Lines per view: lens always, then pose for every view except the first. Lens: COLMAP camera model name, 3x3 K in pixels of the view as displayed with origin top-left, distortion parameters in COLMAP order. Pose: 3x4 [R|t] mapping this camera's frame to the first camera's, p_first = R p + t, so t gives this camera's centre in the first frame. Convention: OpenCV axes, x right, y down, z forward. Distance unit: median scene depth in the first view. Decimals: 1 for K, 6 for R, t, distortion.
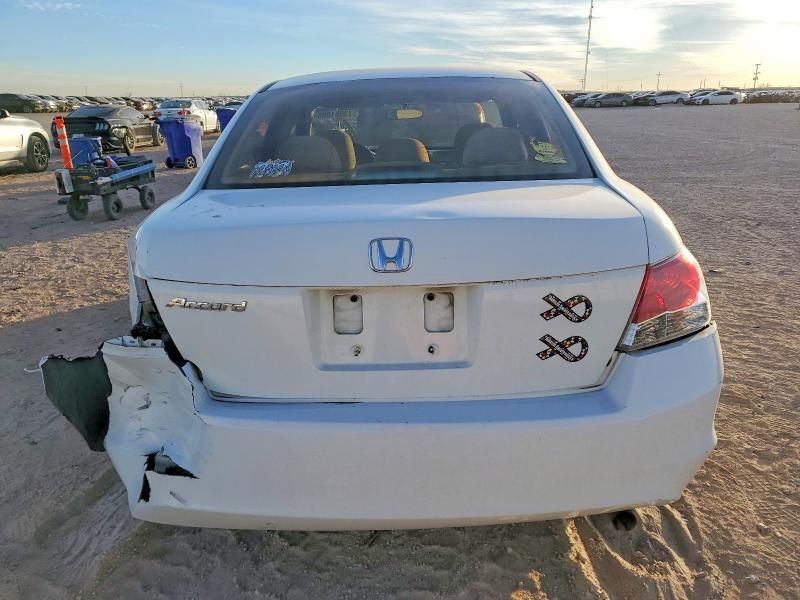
lens RADIAL K [[680.8, 0, 400.0], [0, 680.8, 300.0], [0, 0, 1]] dist [0.002760, 0.002246]
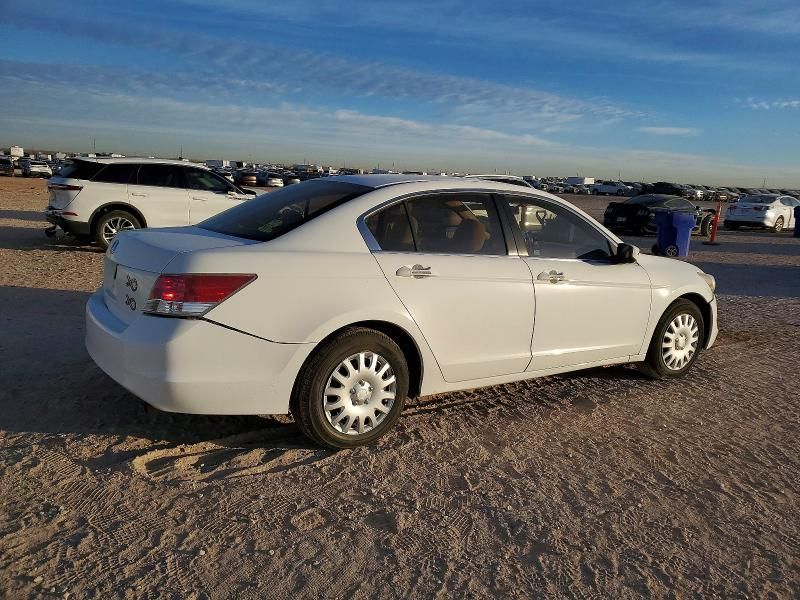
lens RADIAL K [[680.8, 0, 400.0], [0, 680.8, 300.0], [0, 0, 1]] dist [0.002760, 0.002246]
pose [[0.505534, 0.195725, -0.840314, 0.210773], [-0.297828, 0.953653, 0.042950, -0.023975], [0.809774, 0.228557, 0.540396, 0.044933]]
